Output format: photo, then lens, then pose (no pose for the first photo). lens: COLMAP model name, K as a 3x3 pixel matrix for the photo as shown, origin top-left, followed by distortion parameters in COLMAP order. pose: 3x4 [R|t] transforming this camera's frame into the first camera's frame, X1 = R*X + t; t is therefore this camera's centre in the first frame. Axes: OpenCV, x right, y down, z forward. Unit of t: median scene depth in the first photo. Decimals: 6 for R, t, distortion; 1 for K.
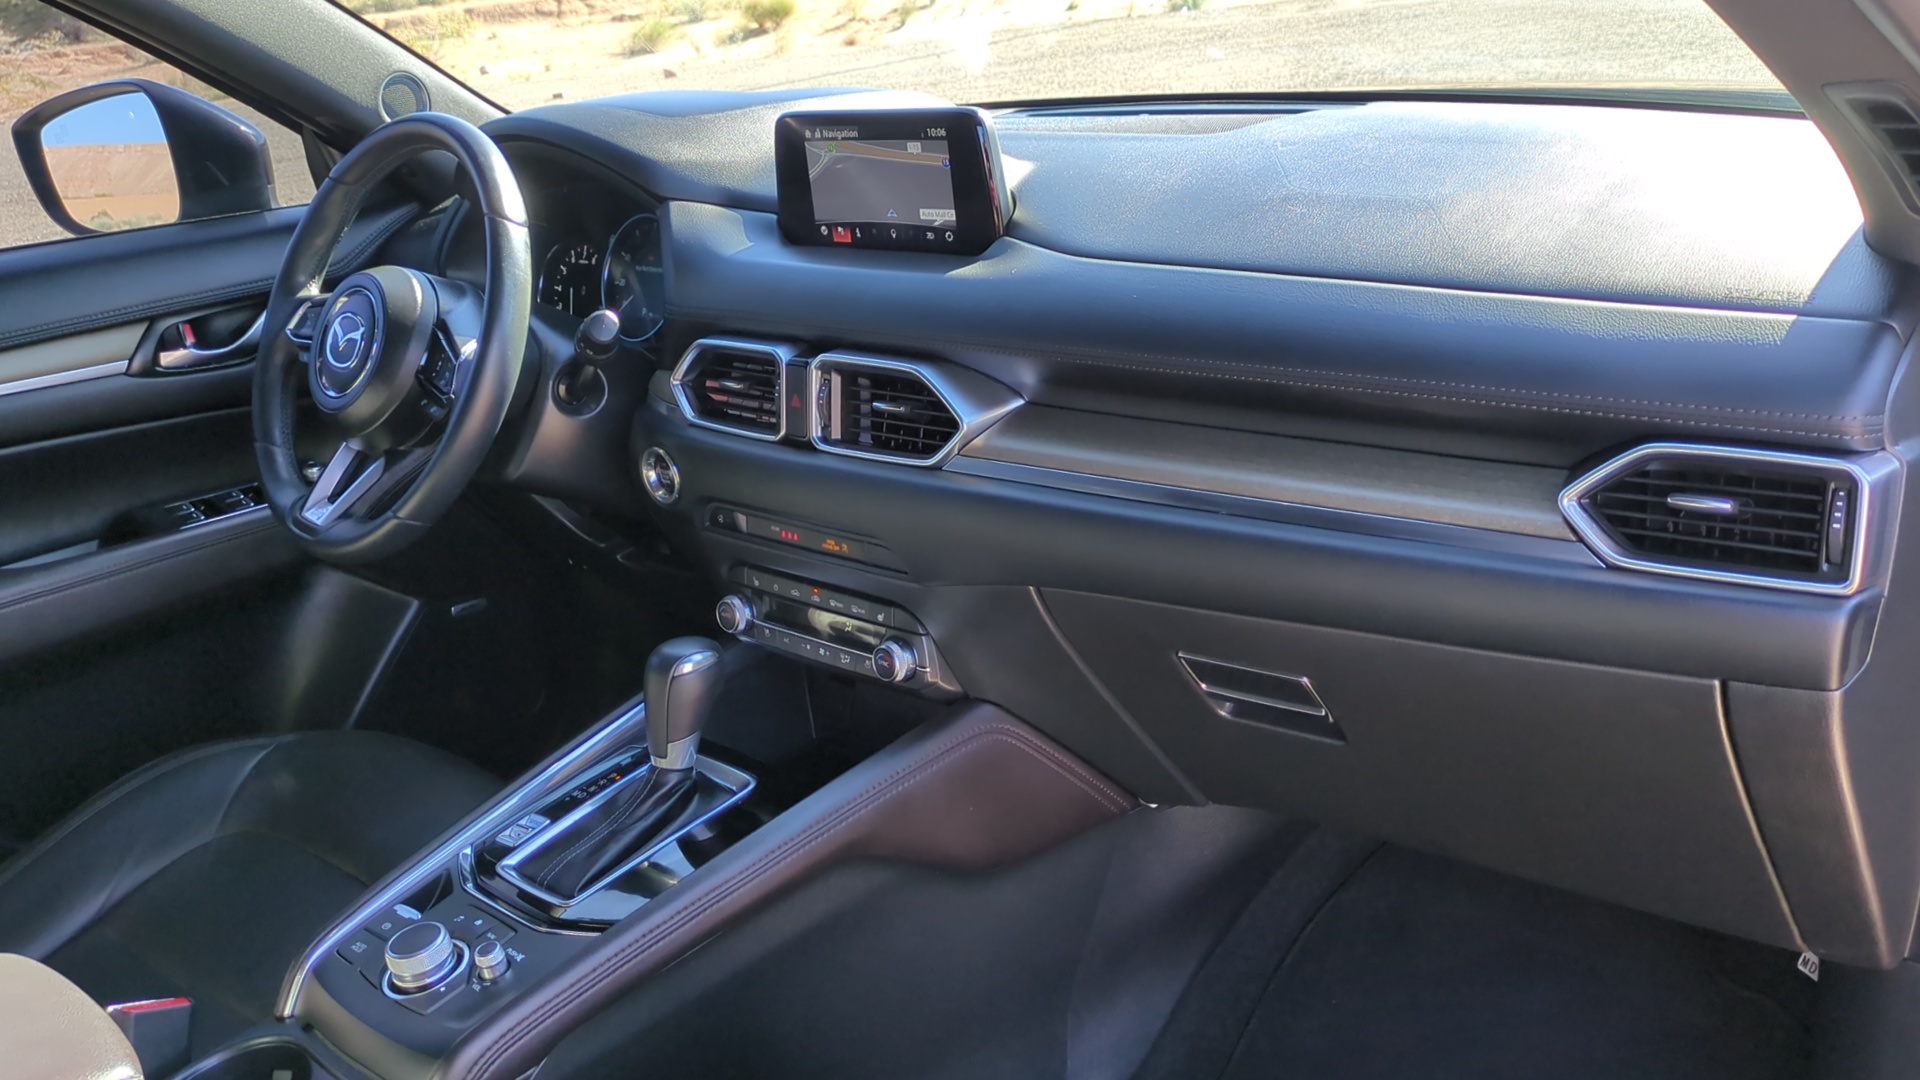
lens RADIAL K [[1668.7, 0, 972.9], [0, 1668.7, 541.7], [0, 0, 1]] dist [0.061952, -0.004066]
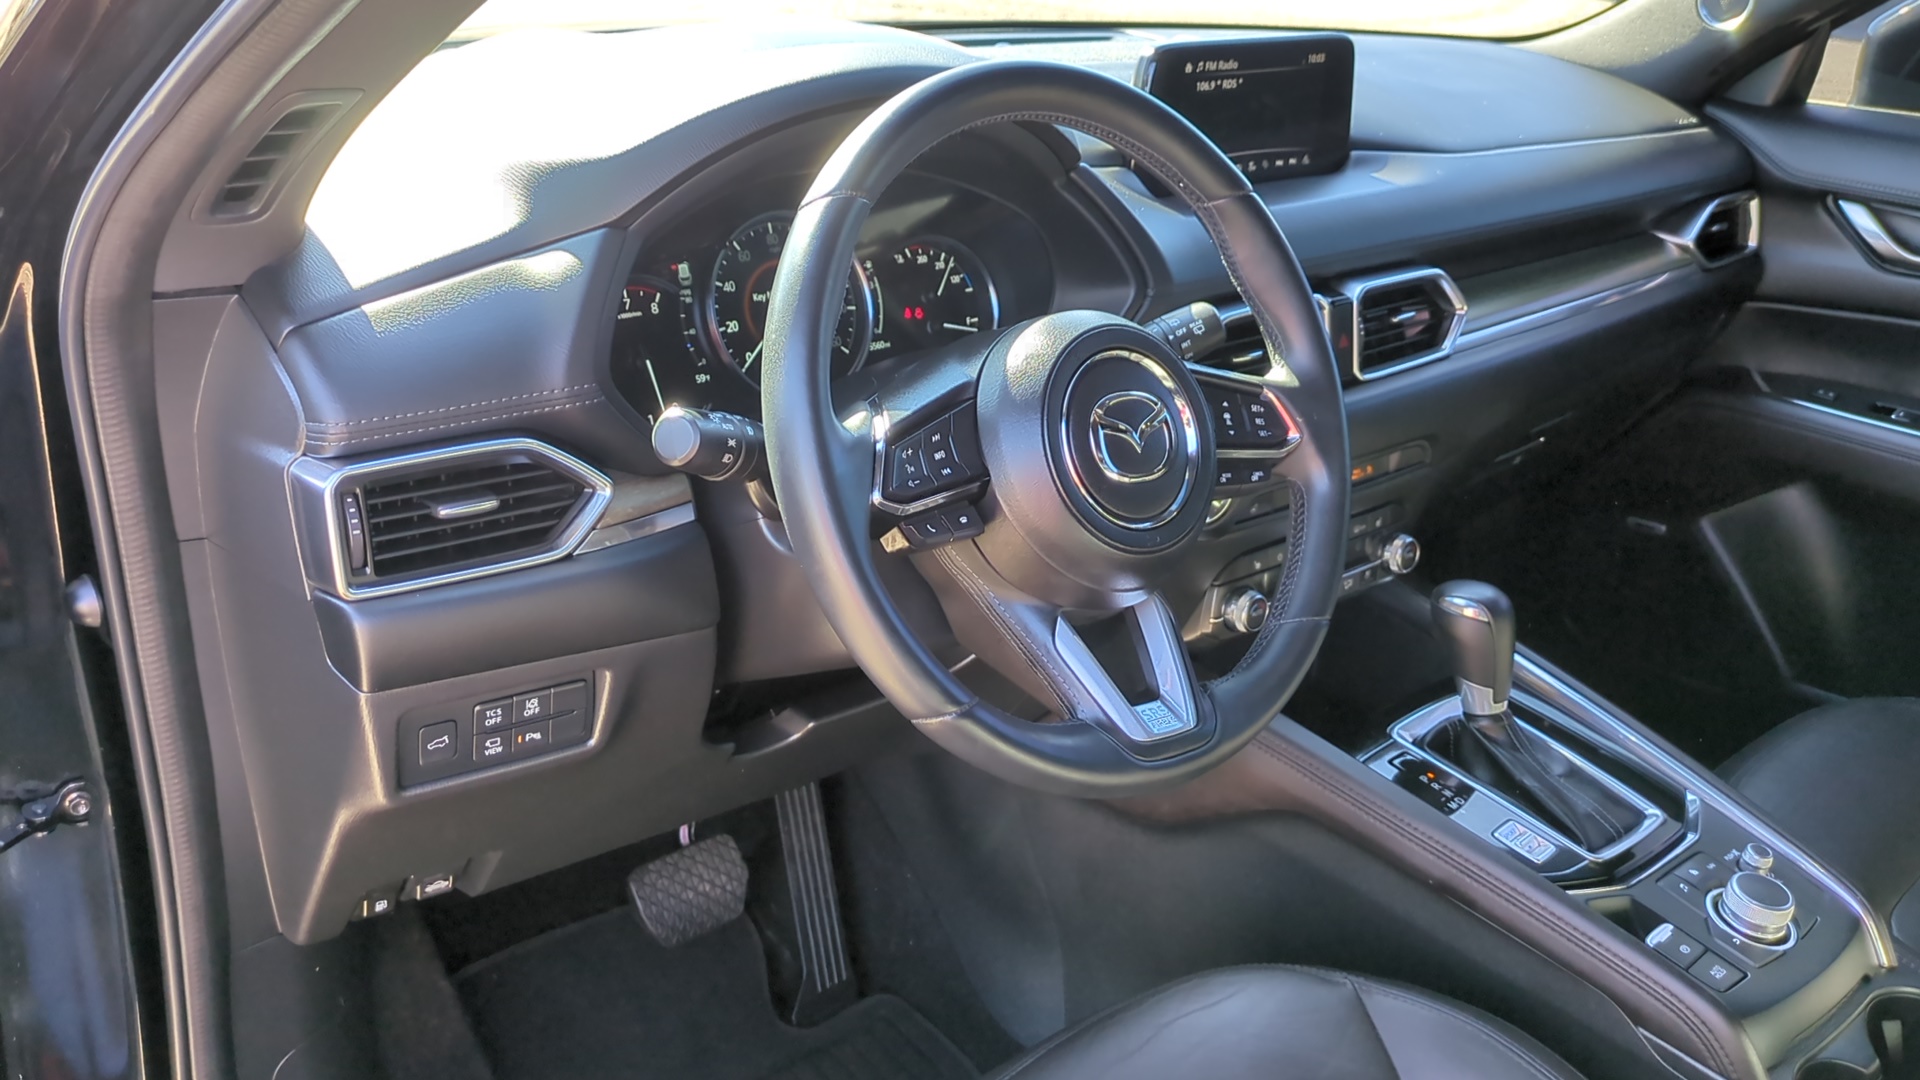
lens RADIAL K [[1641.8, 0, 965.2], [0, 1641.8, 548.4], [0, 0, 1]] dist [0.087583, -0.119845]
pose [[0.095116, -0.304170, 0.947857, -1.049244], [0.264613, 0.925644, 0.270488, -0.284158], [-0.959653, 0.225088, 0.168530, 1.053649]]
